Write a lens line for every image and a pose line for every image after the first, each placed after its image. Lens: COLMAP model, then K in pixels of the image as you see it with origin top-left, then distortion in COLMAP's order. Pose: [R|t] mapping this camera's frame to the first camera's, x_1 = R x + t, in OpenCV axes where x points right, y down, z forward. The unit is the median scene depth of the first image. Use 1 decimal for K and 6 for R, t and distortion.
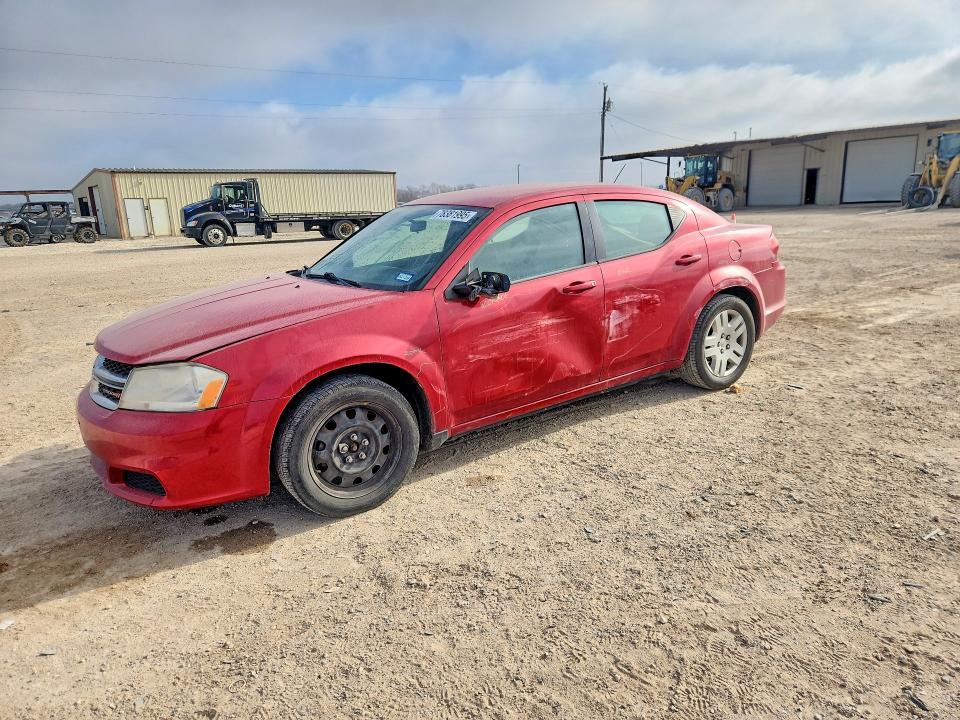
lens RADIAL K [[665.4, 0, 484.8], [0, 665.4, 360.5], [0, 0, 1]] dist [0.027914, -0.020765]
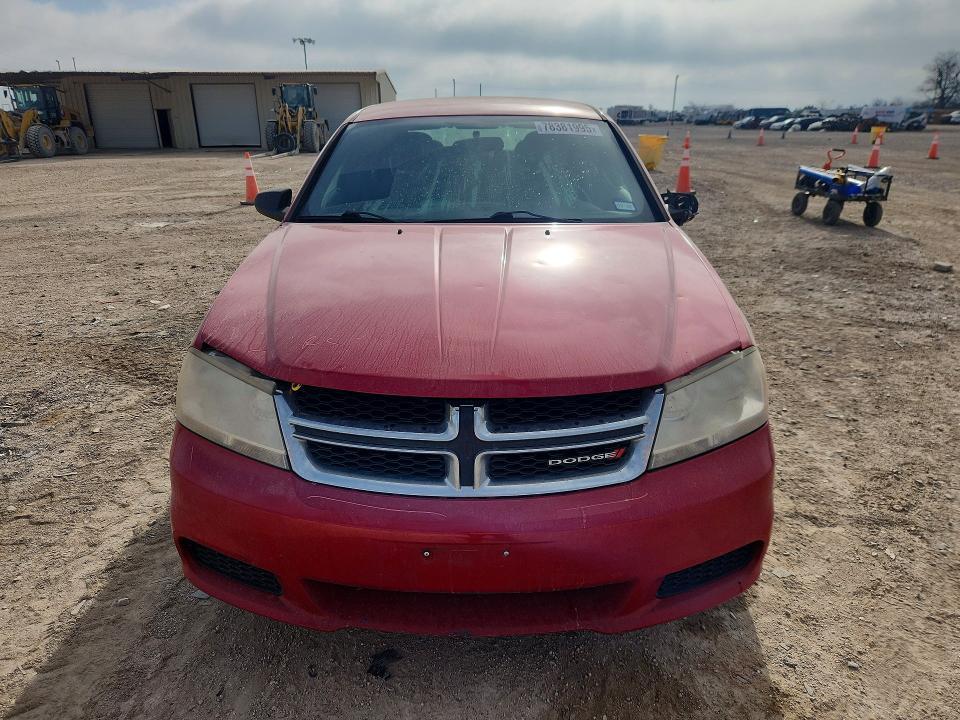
lens RADIAL K [[665.4, 0, 484.8], [0, 665.4, 360.5], [0, 0, 1]] dist [0.027914, -0.020765]
pose [[0.566749, -0.240131, 0.788120, -0.097227], [0.180768, 0.969517, 0.165409, -0.012299], [-0.803815, 0.048721, 0.592881, 0.074213]]
